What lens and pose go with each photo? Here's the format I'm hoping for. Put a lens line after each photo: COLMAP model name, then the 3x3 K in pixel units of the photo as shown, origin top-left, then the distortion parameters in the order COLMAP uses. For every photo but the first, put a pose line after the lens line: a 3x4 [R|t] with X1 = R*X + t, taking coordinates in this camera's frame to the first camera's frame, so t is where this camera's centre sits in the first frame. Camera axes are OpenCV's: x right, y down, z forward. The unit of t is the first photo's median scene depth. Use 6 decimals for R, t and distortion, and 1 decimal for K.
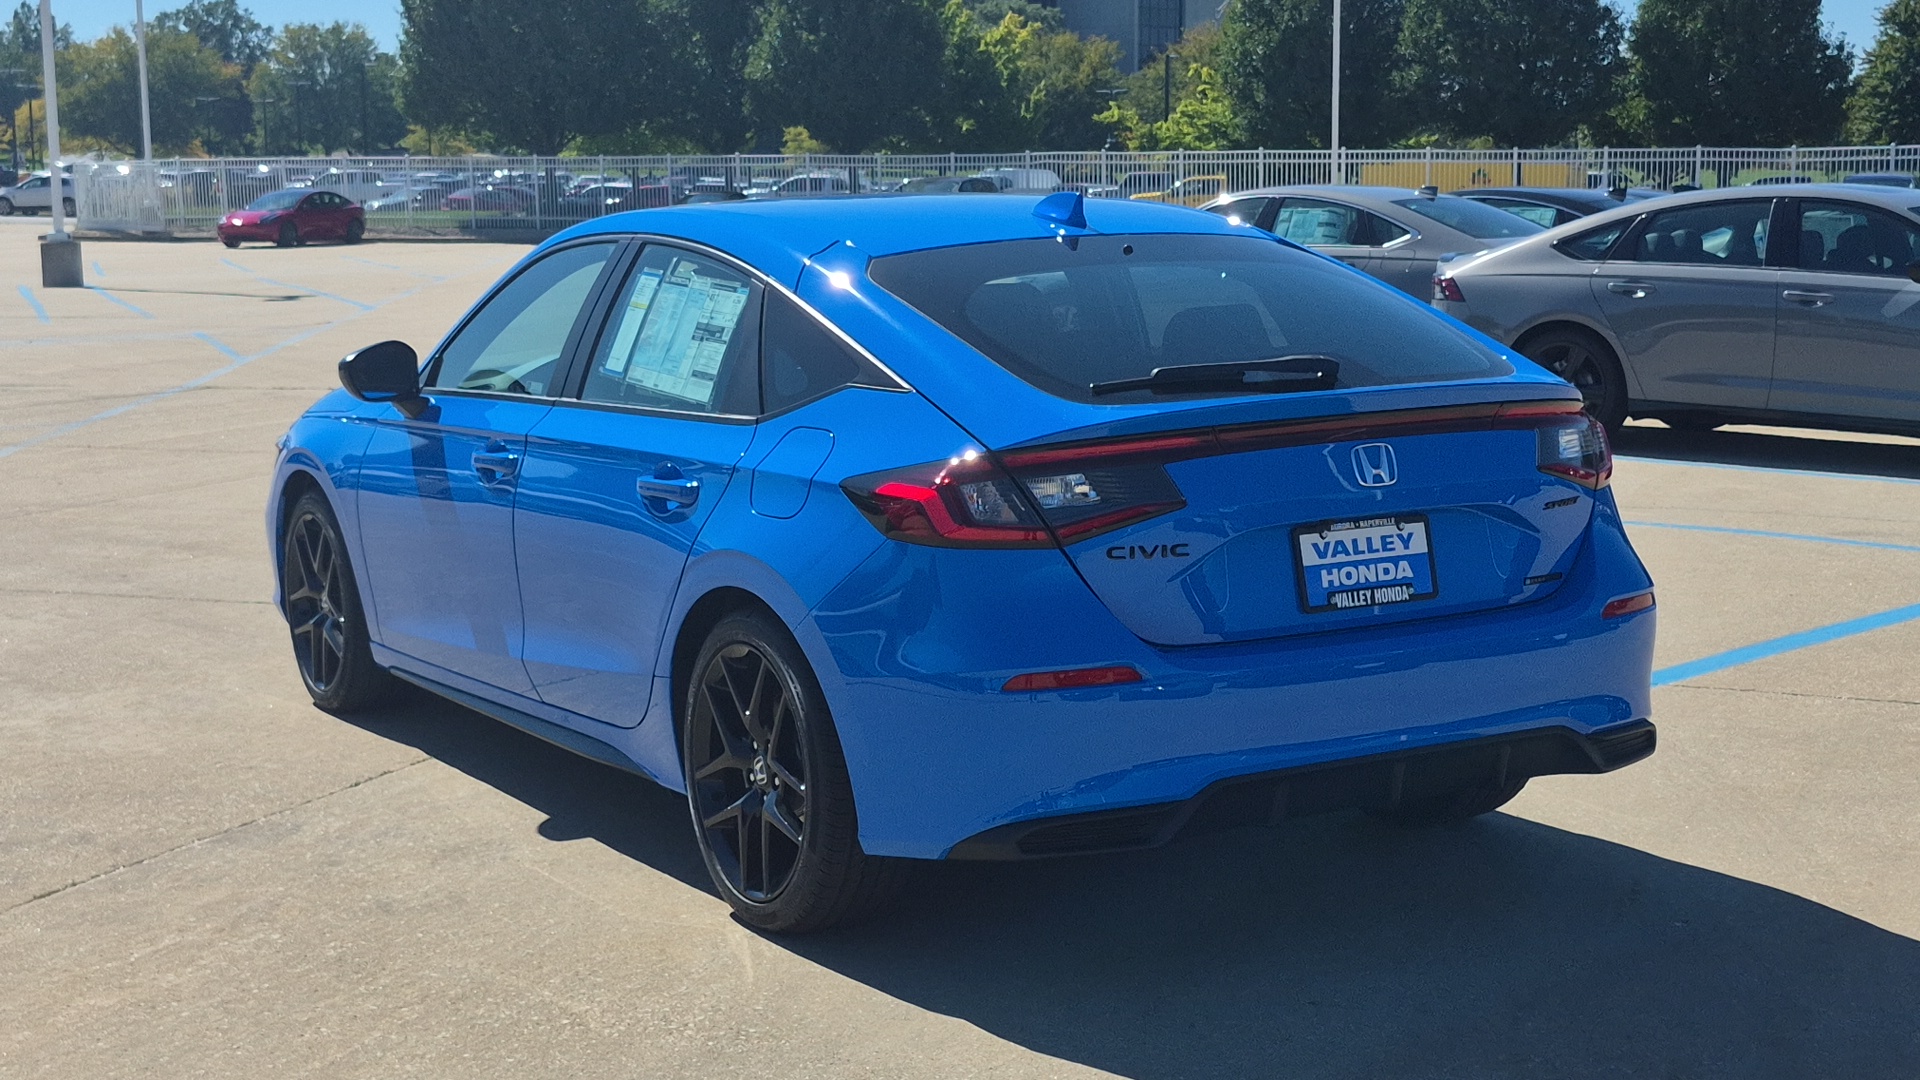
lens RADIAL K [[2631.6, 0, 960.0], [0, 2631.6, 540.0], [0, 0, 1]] dist [0.089383, -0.066265]
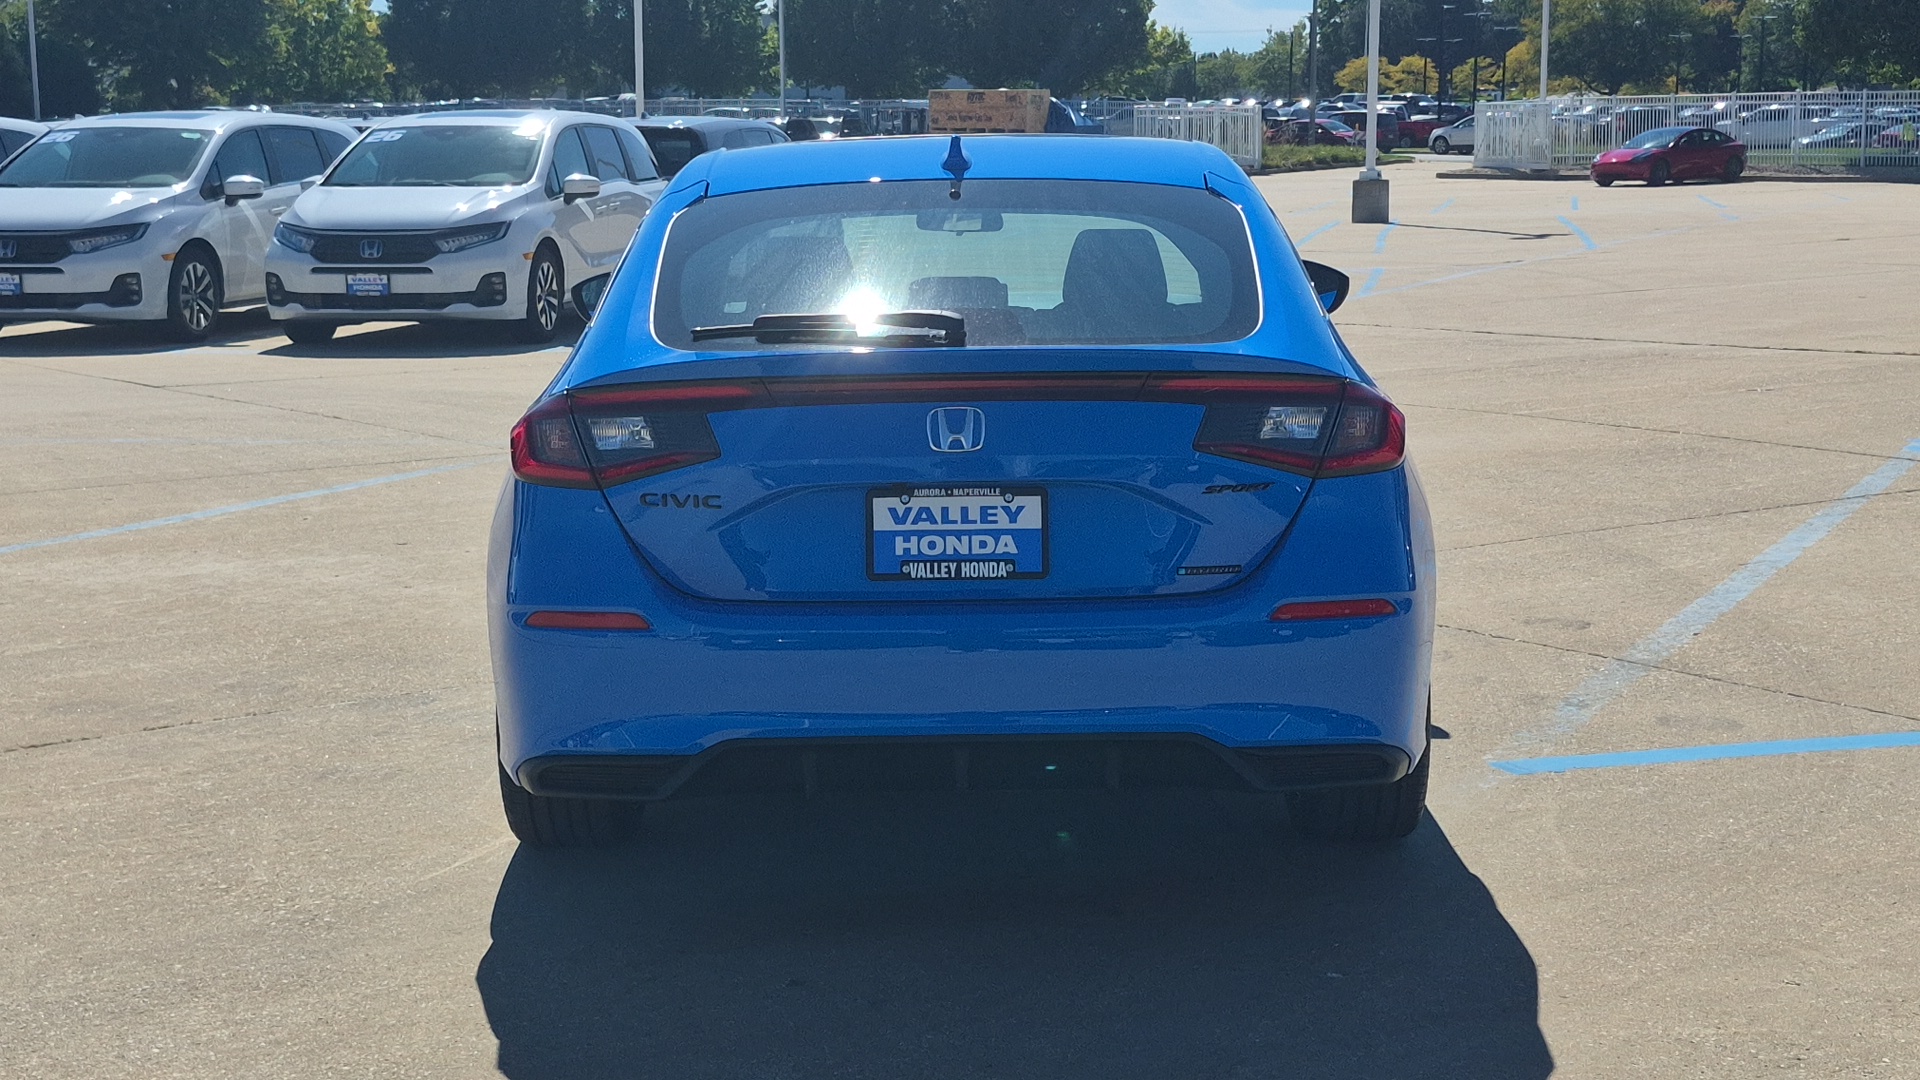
lens RADIAL K [[2631.6, 0, 960.0], [0, 2631.6, 540.0], [0, 0, 1]] dist [0.089383, -0.066265]
pose [[0.857410, 0.082122, -0.508039, 0.629752], [-0.070413, 0.996622, 0.042263, -0.028653], [0.509794, -0.000464, 0.860297, 0.192468]]
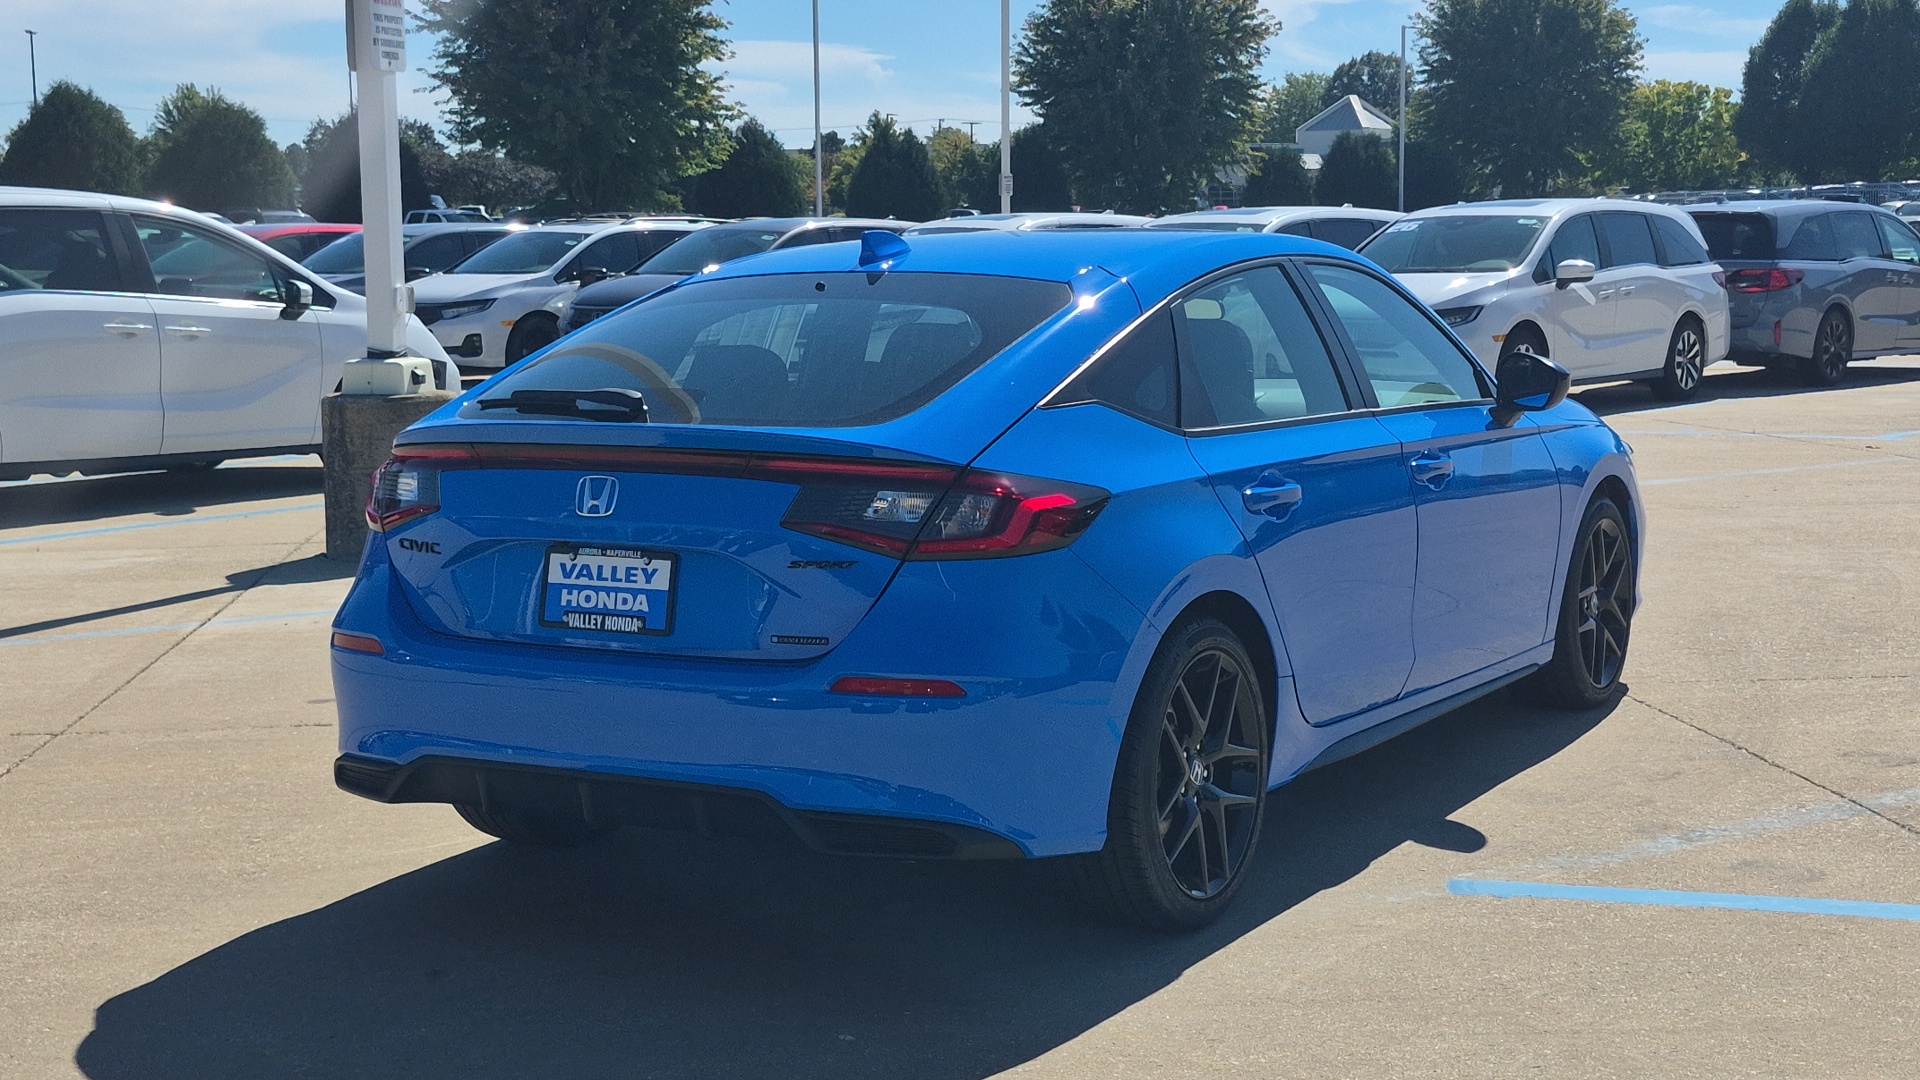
lens RADIAL K [[2474.1, 0, 960.0], [0, 2474.1, 540.0], [0, 0, 1]] dist [0.072250, -0.025102]
pose [[0.493478, 0.111360, -0.862600, 1.061950], [-0.110282, 0.991776, 0.064946, -0.089585], [0.862738, 0.063079, 0.501700, 0.625628]]
